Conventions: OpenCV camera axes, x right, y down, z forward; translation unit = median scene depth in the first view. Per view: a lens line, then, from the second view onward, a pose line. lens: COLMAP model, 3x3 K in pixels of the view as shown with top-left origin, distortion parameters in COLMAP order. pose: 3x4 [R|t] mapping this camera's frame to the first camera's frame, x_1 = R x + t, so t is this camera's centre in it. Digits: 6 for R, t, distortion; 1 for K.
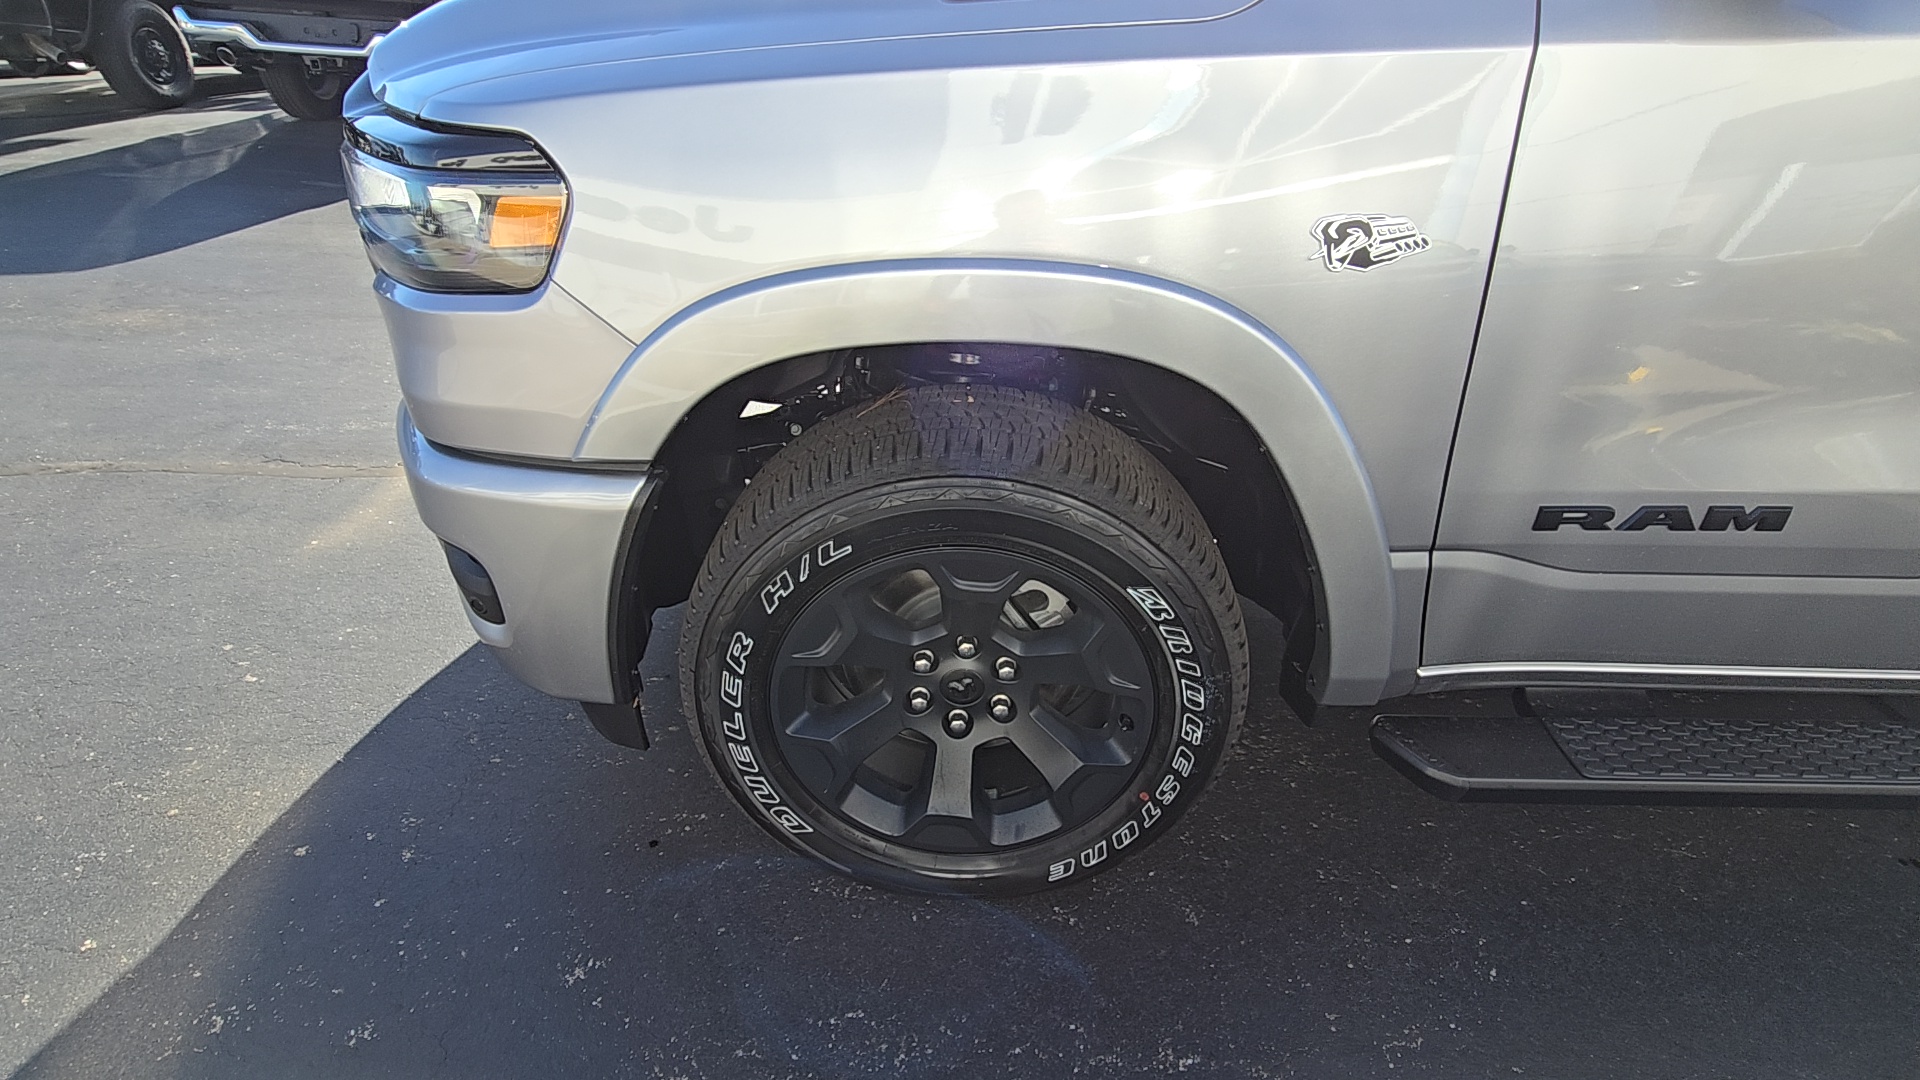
lens RADIAL K [[965.0, 0, 946.2], [0, 965.0, 546.8], [0, 0, 1]] dist [-0.001005, -0.000364]
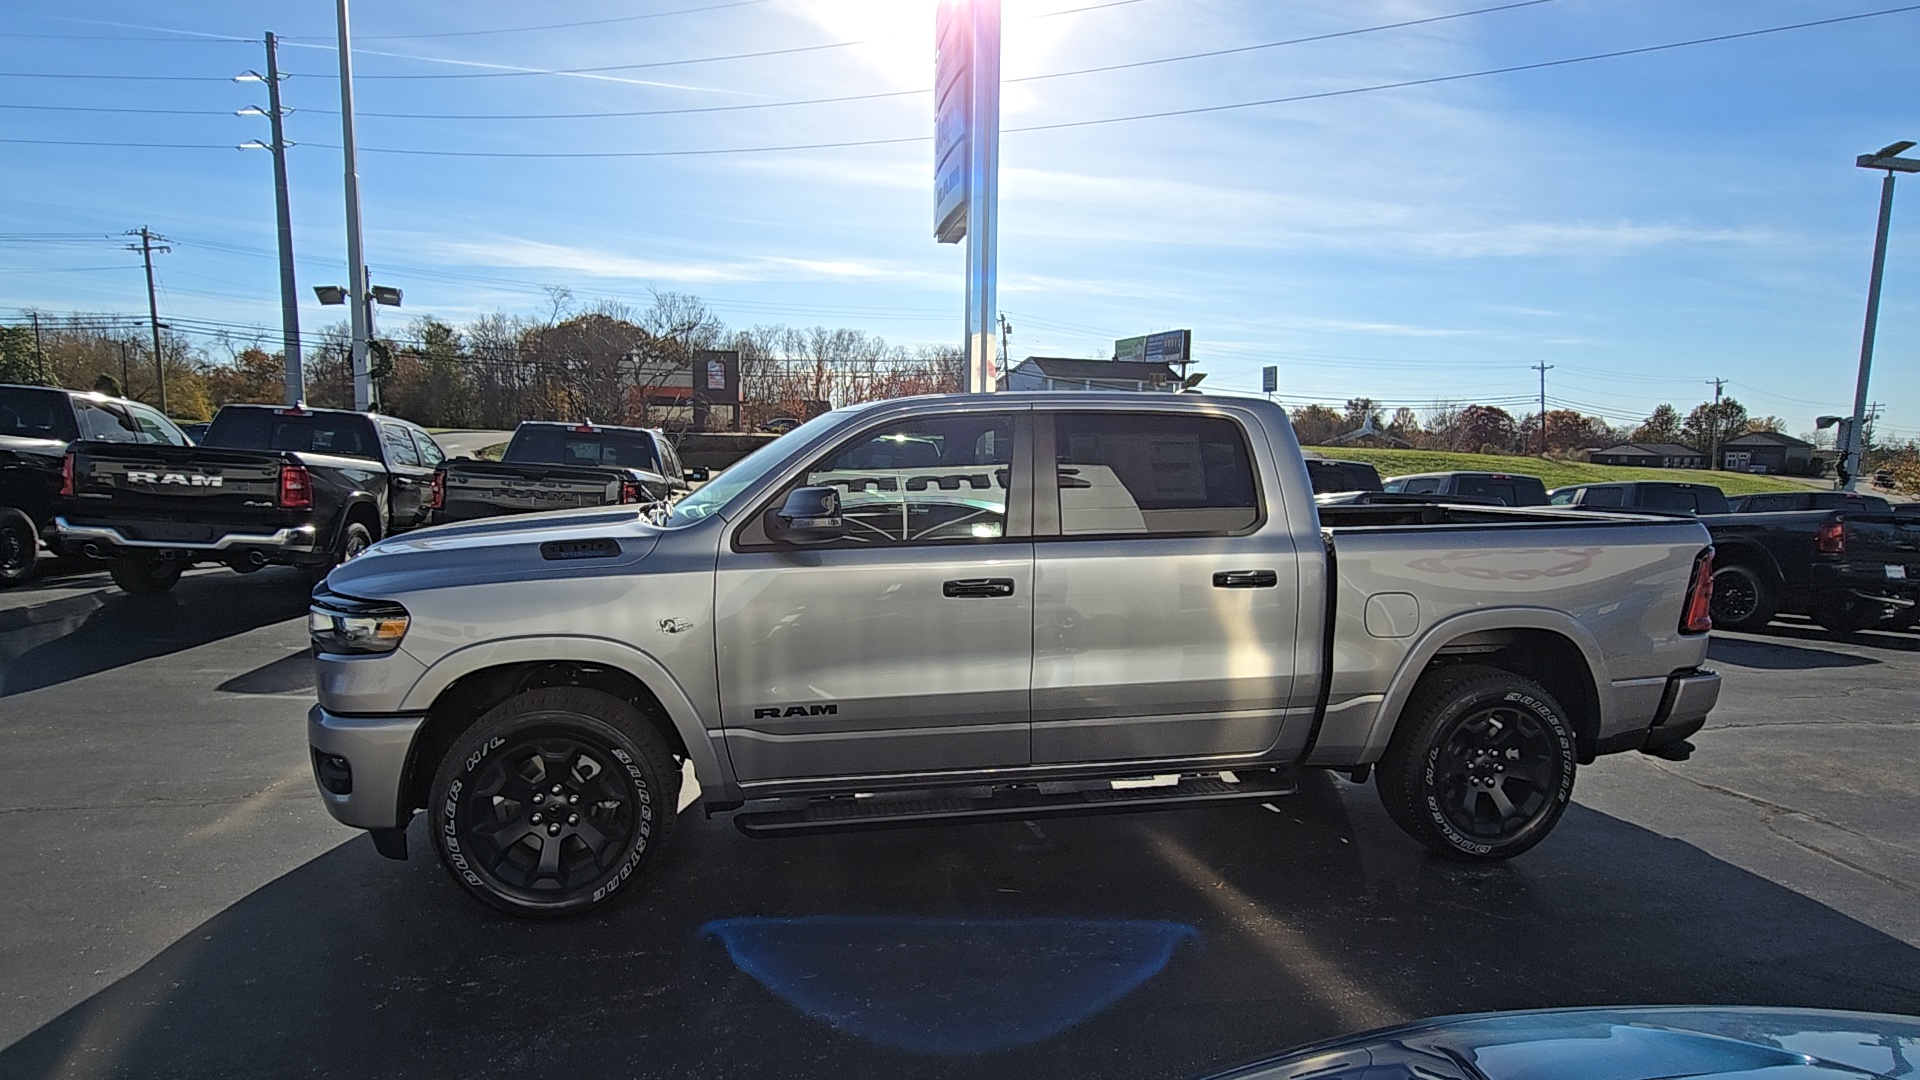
lens RADIAL K [[965.0, 0, 946.2], [0, 965.0, 546.8], [0, 0, 1]] dist [-0.001005, -0.000364]
pose [[0.978214, -0.014500, 0.207090, 0.503536], [0.102344, 0.901591, -0.420309, 0.695466], [-0.180616, 0.432346, 0.883433, -1.654660]]
